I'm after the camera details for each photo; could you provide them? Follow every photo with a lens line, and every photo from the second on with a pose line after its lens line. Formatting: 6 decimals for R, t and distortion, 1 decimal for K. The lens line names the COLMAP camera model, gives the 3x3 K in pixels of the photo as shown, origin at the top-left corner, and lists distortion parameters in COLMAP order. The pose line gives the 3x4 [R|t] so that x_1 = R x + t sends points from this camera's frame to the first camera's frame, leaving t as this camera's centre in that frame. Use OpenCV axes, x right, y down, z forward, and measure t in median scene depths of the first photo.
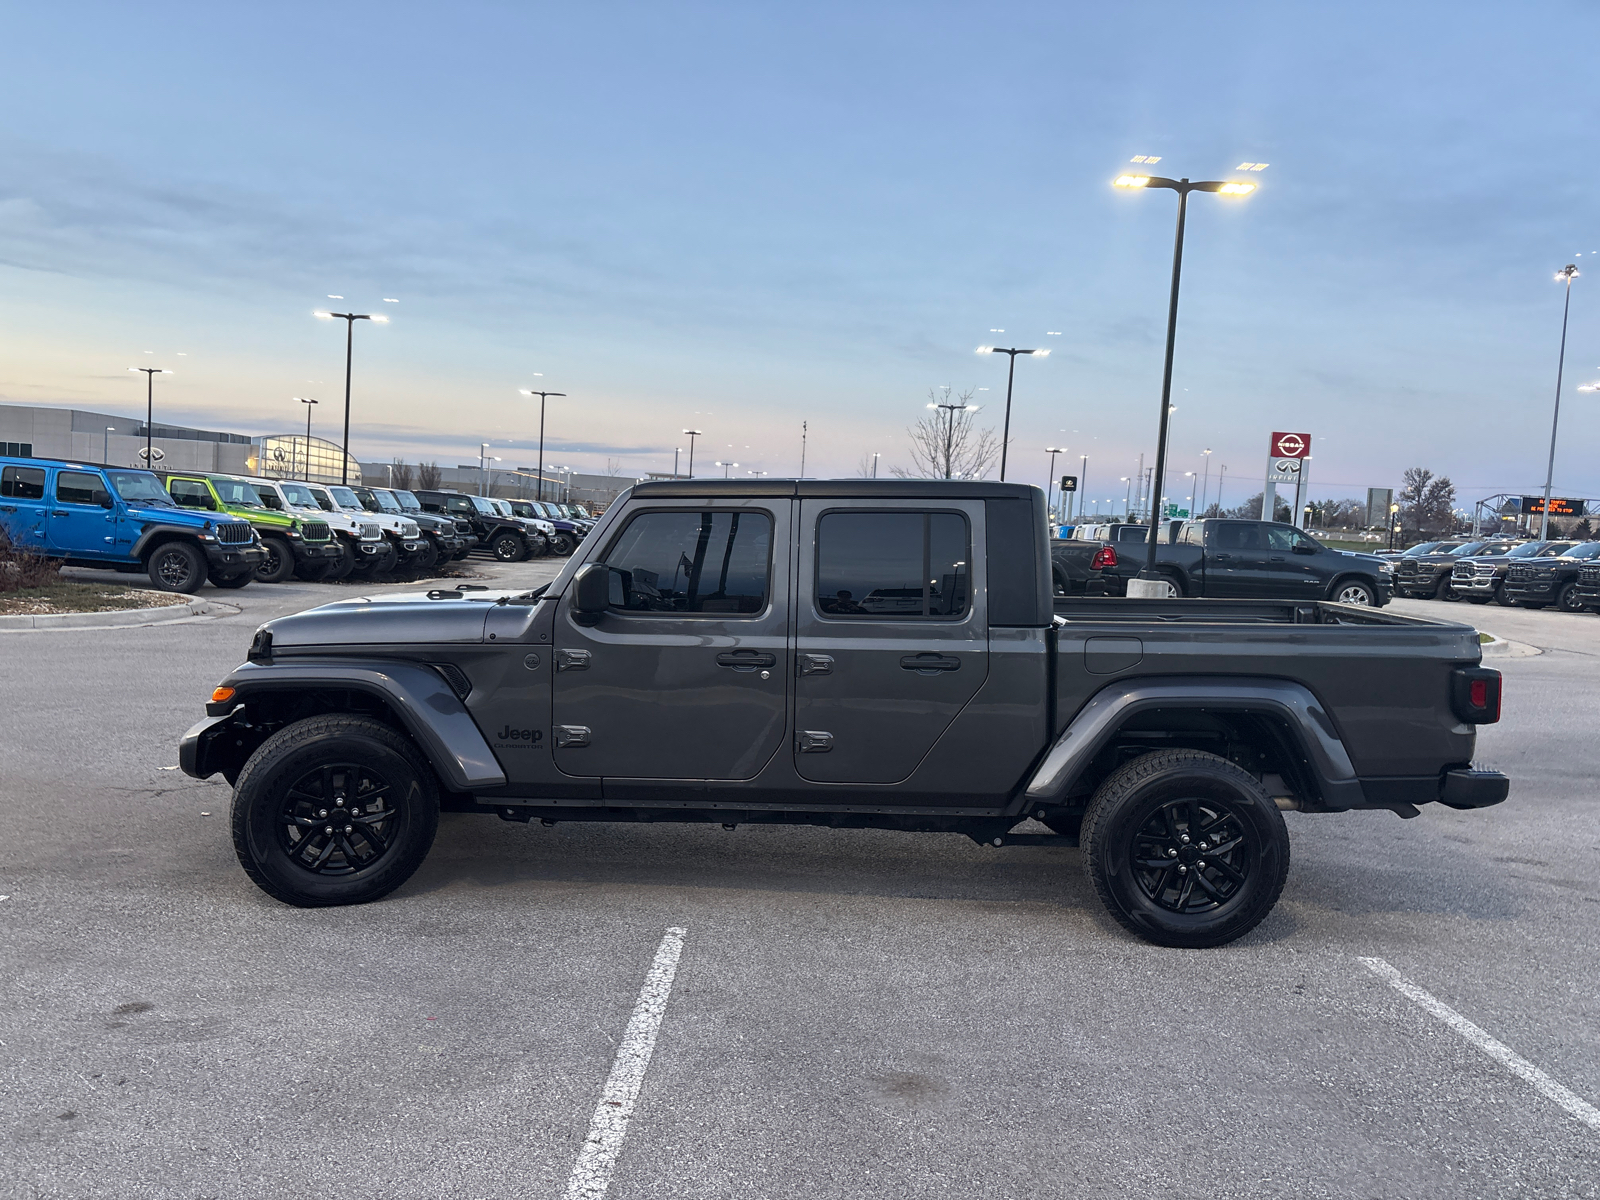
lens RADIAL K [[1211.5, 0, 786.2], [0, 1211.5, 607.1], [0, 0, 1]] dist [0.024141, -0.005014]
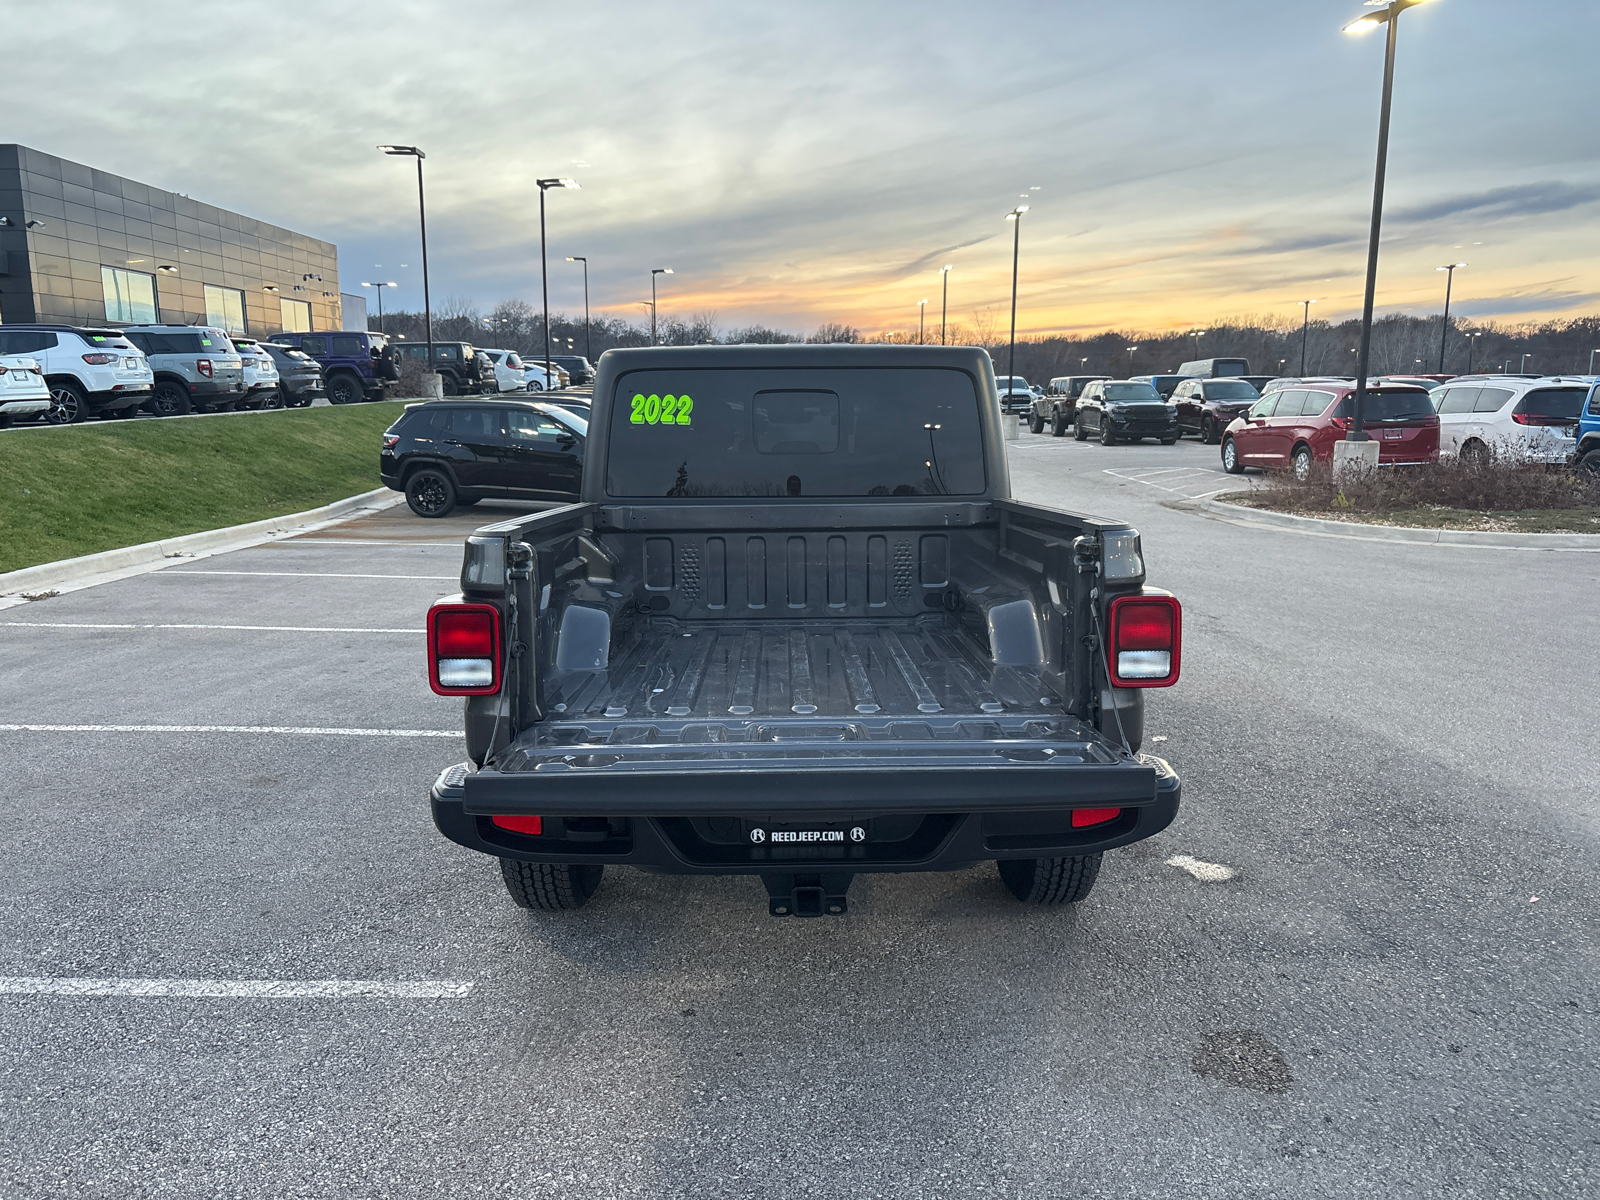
lens RADIAL K [[1211.4, 0, 800.0], [0, 1211.4, 600.0], [0, 0, 1]] dist [0.024051, -0.006160]
pose [[0.036474, 0.108274, -0.993452, 0.236194], [-0.066843, 0.992151, 0.105678, -0.004410], [0.997097, 0.062550, 0.043425, 0.234297]]
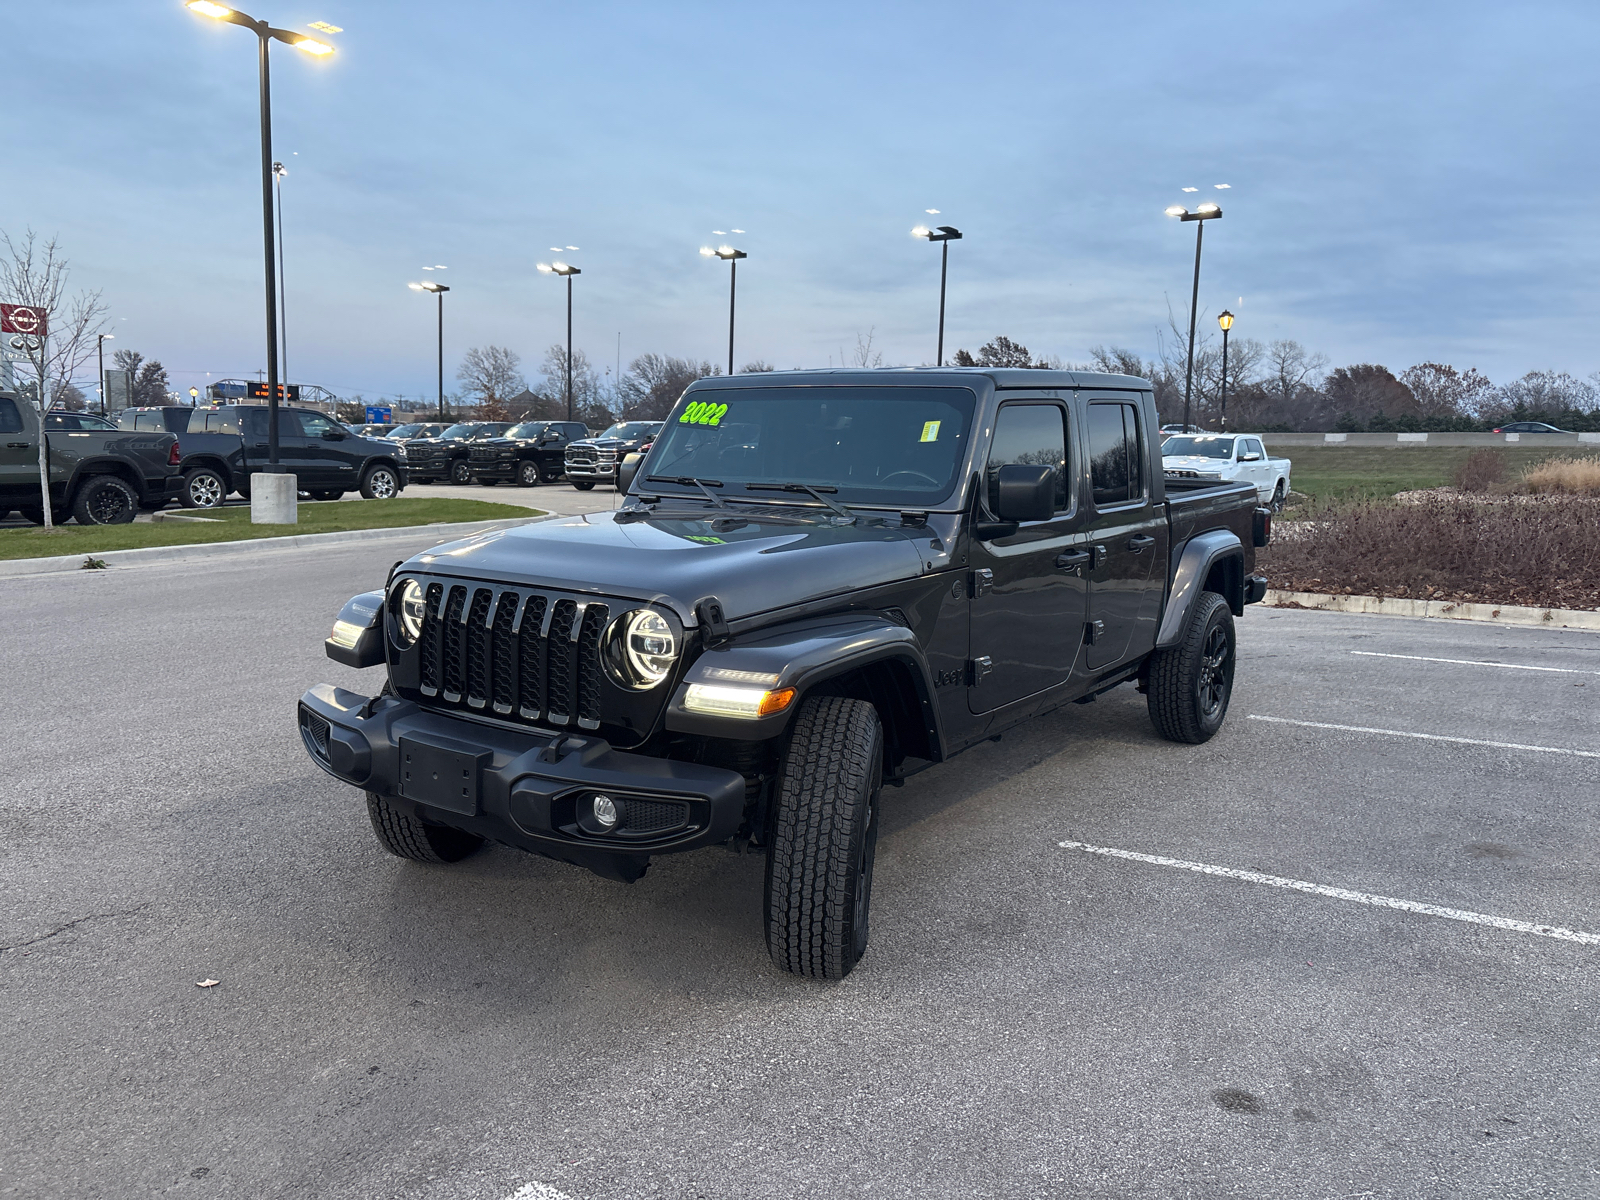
lens RADIAL K [[1211.5, 0, 786.2], [0, 1211.5, 607.1], [0, 0, 1]] dist [0.024141, -0.005014]
pose [[0.559221, -0.141129, 0.816918, -0.200141], [0.063892, 0.989809, 0.127260, -0.011672], [-0.826553, -0.018972, 0.562539, 0.132528]]
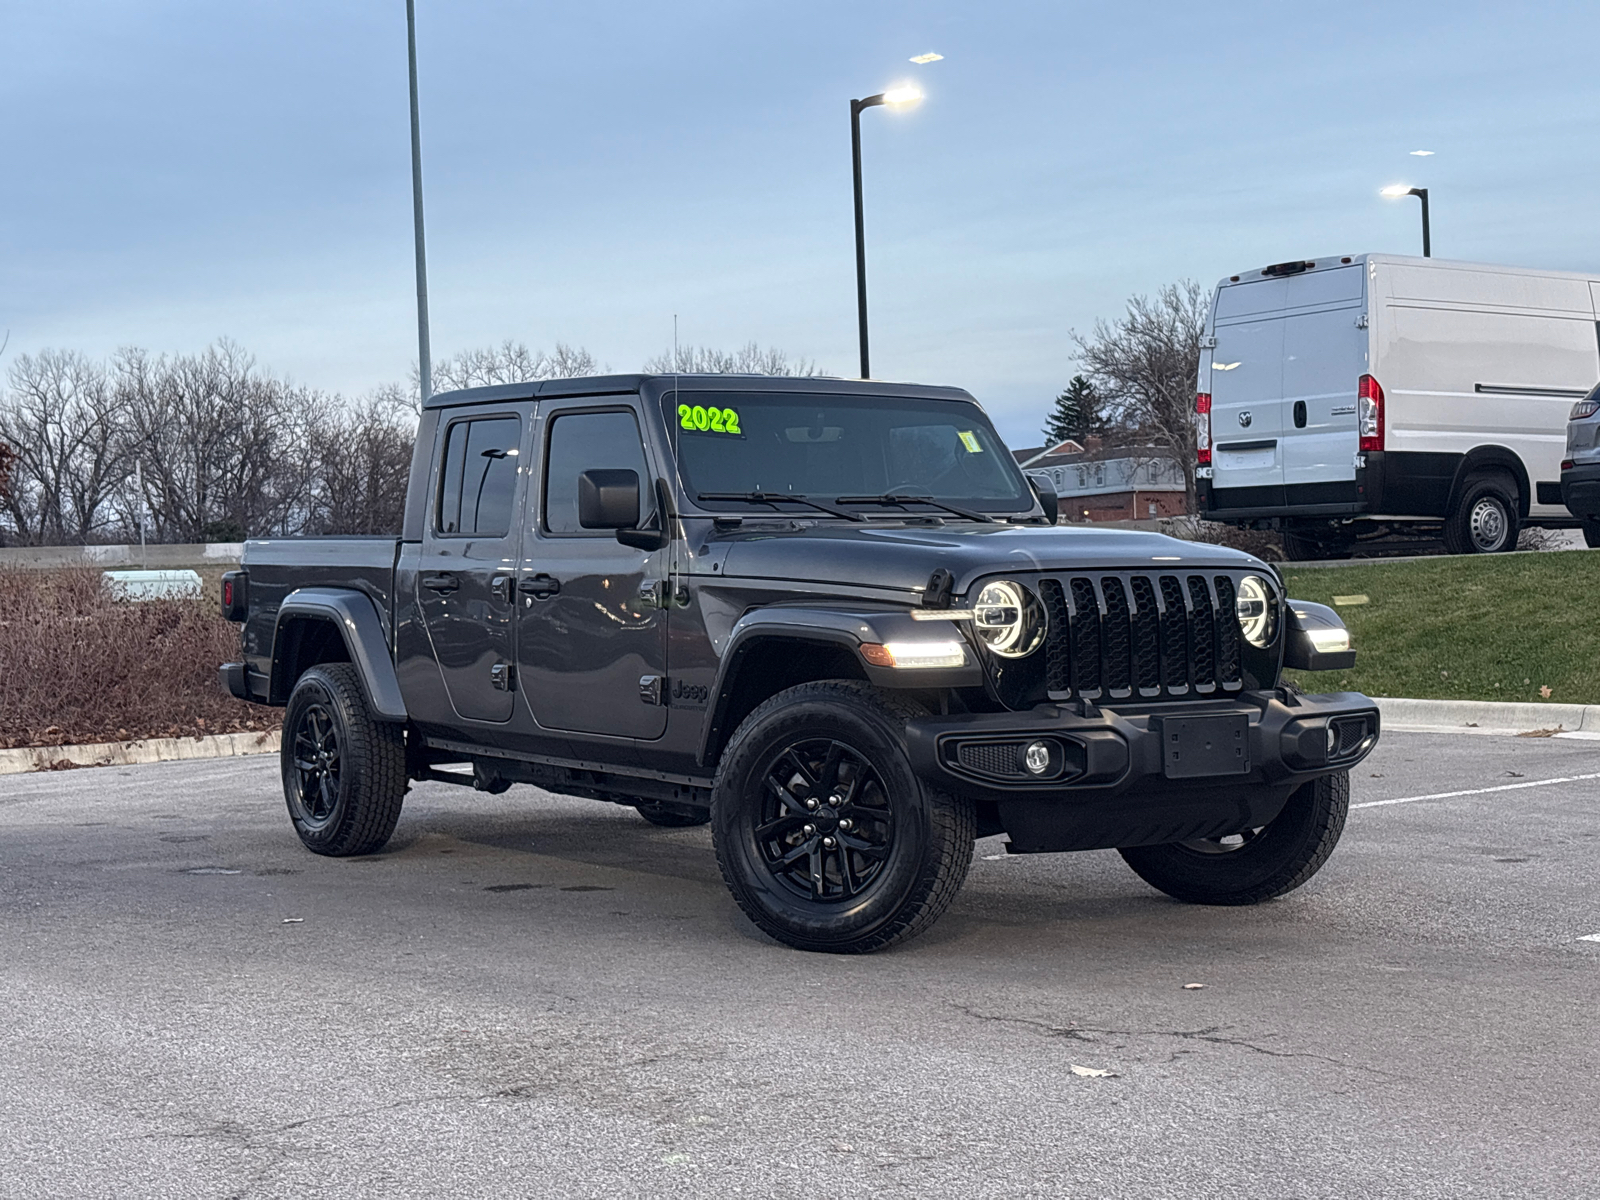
lens RADIAL K [[2384.1, 0, 795.9], [0, 2384.1, 626.6], [0, 0, 1]] dist [0.182750, -0.089998]
pose [[-0.578983, -0.040118, 0.814352, -0.314851], [0.059055, 0.994102, 0.090960, -0.019918], [-0.813198, 0.100756, -0.573199, 0.450156]]
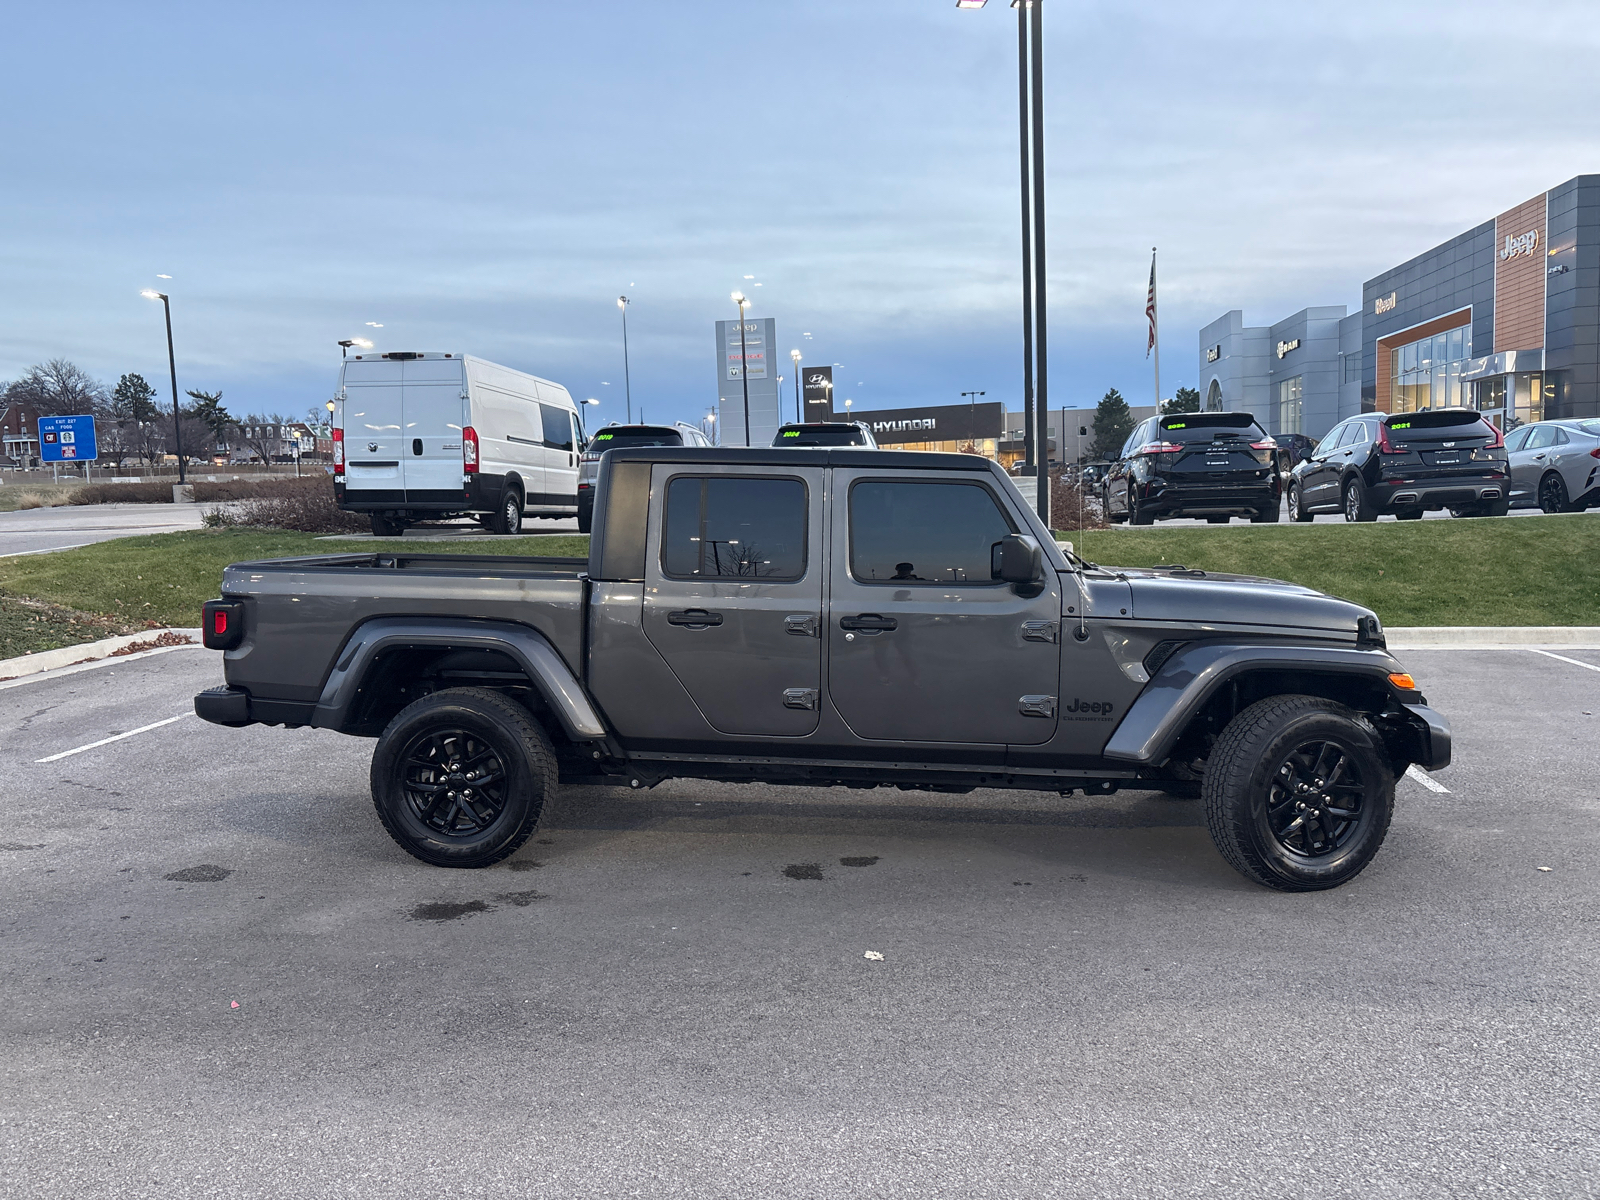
lens RADIAL K [[1221.4, 0, 787.2], [0, 1221.4, 600.5], [0, 0, 1]] dist [0.019903, 0.001273]
pose [[-0.994198, -0.038035, 0.100612, -0.012329], [-0.022014, 0.987544, 0.155796, -0.033560], [-0.105285, 0.152678, -0.982652, 0.492252]]
